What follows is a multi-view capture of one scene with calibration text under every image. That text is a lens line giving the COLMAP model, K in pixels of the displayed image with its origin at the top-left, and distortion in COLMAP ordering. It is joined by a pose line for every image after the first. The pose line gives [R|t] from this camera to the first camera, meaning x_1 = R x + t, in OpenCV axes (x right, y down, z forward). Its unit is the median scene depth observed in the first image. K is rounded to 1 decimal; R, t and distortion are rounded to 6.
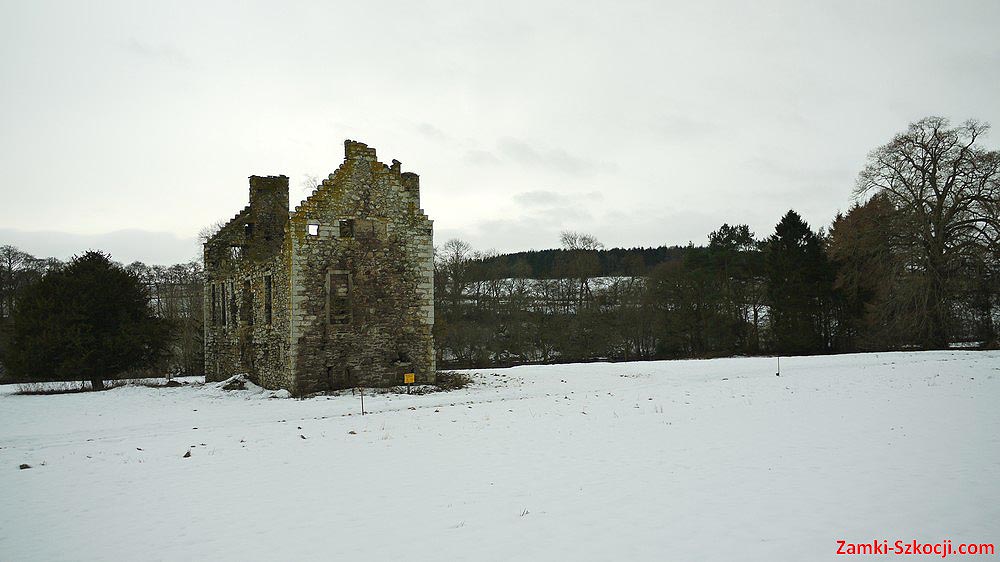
lens RADIAL K [[823.9, 0, 505.5], [0, 823.9, 280.7], [0, 0, 1]] dist [-0.010822, -0.047920]
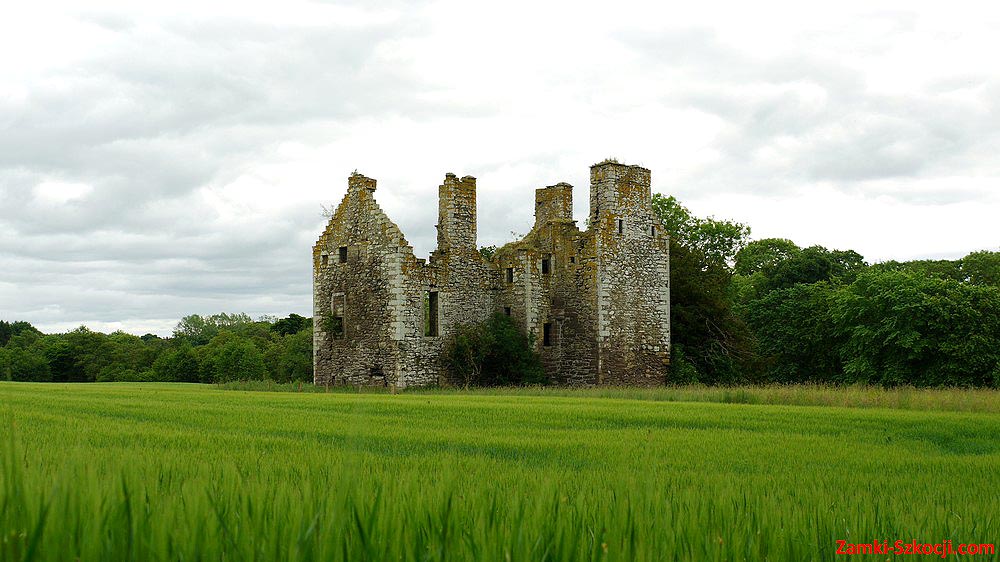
lens RADIAL K [[1287.9, 0, 500.1], [0, 1287.9, 283.9], [0, 0, 1]] dist [-0.002132, 0.000000]
pose [[0.170166, -0.037694, -0.984694, 1.557122], [0.045208, 0.998515, -0.030410, 0.038991], [0.984378, -0.039341, 0.171618, 0.887909]]
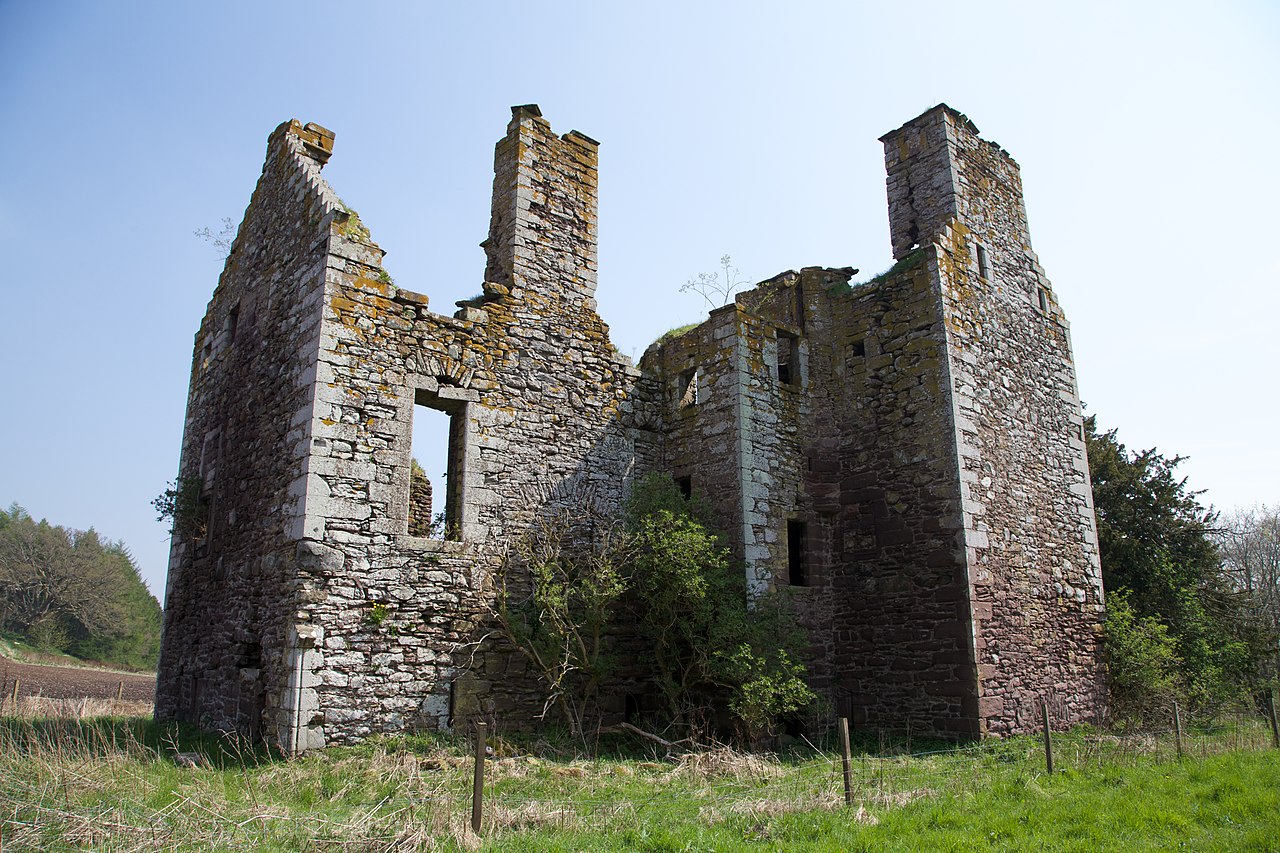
lens RADIAL K [[882.2, 0, 642.3], [0, 882.2, 427.7], [0, 0, 1]] dist [-0.103113, 0.025573]
pose [[0.135100, -0.237374, -0.961978, 0.236590], [0.043348, 0.971365, -0.233603, 0.094538], [0.989883, -0.010141, 0.141521, 1.119124]]
